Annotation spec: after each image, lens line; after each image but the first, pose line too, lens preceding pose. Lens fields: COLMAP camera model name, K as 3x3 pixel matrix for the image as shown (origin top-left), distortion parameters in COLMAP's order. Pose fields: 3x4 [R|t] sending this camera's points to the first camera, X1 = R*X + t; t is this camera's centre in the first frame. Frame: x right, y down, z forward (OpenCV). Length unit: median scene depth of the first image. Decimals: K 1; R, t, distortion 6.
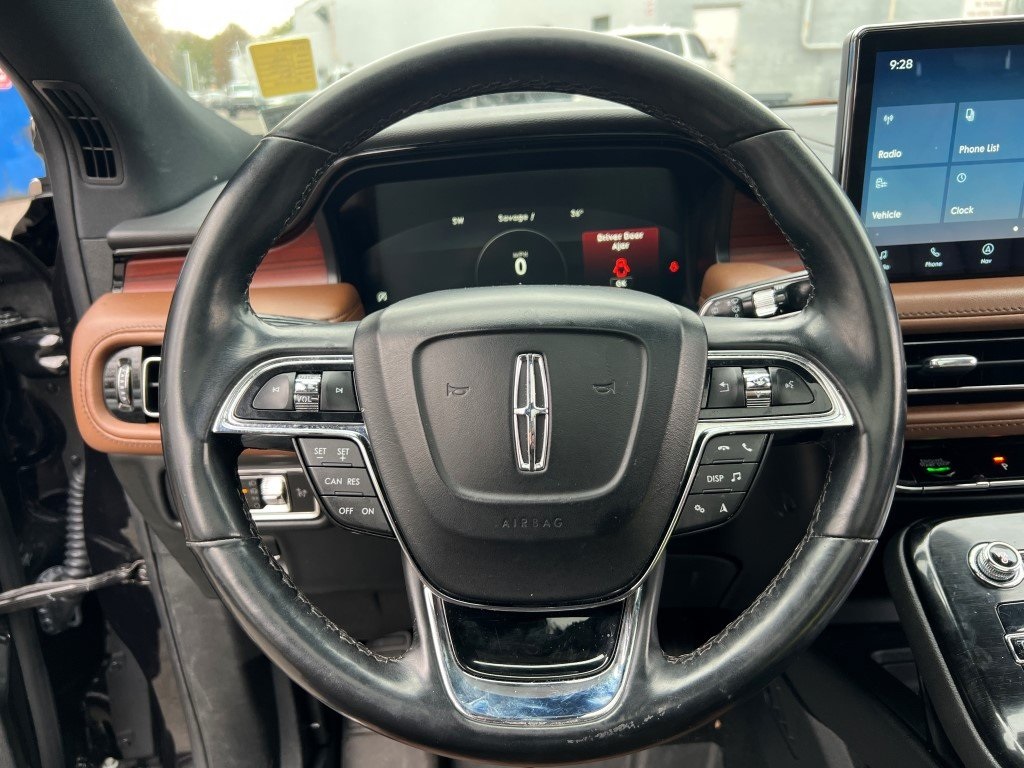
lens RADIAL K [[811.8, 0, 515.2], [0, 811.8, 377.2], [0, 0, 1]] dist [0.041151, -0.034225]
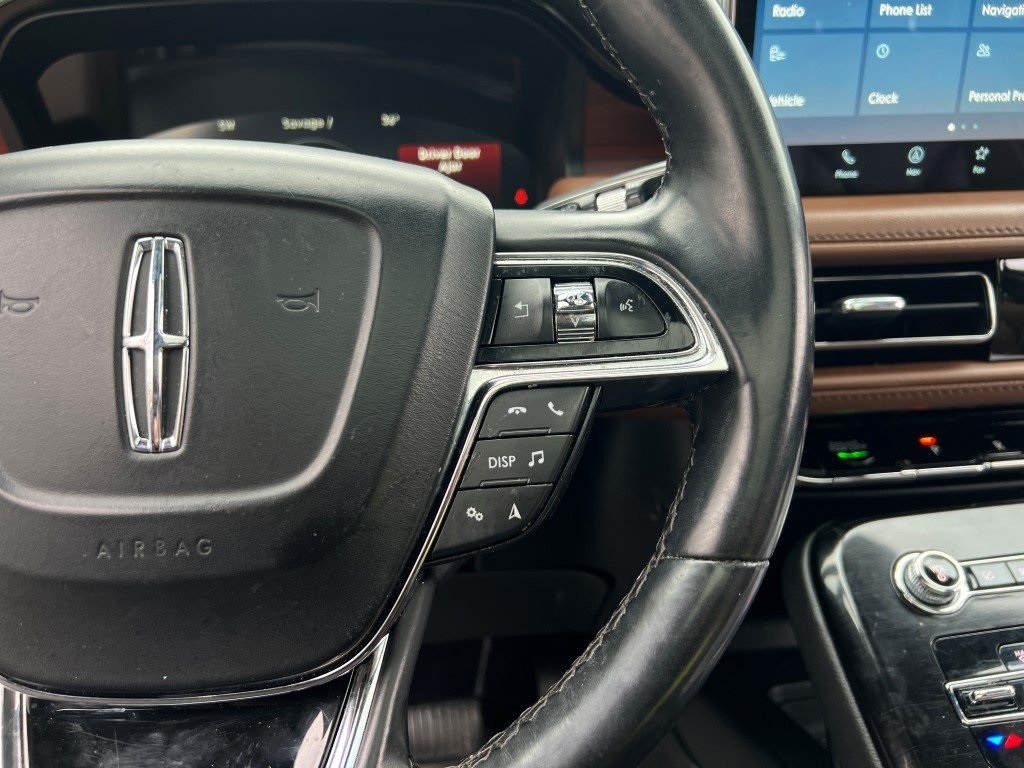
lens RADIAL K [[822.3, 0, 507.8], [0, 822.3, 370.9], [0, 0, 1]] dist [0.081905, -0.117878]
pose [[0.995148, 0.000099, 0.098386, 0.183575], [0.000712, 0.999966, -0.008204, 0.060769], [-0.098383, 0.008234, 0.995115, 0.391313]]
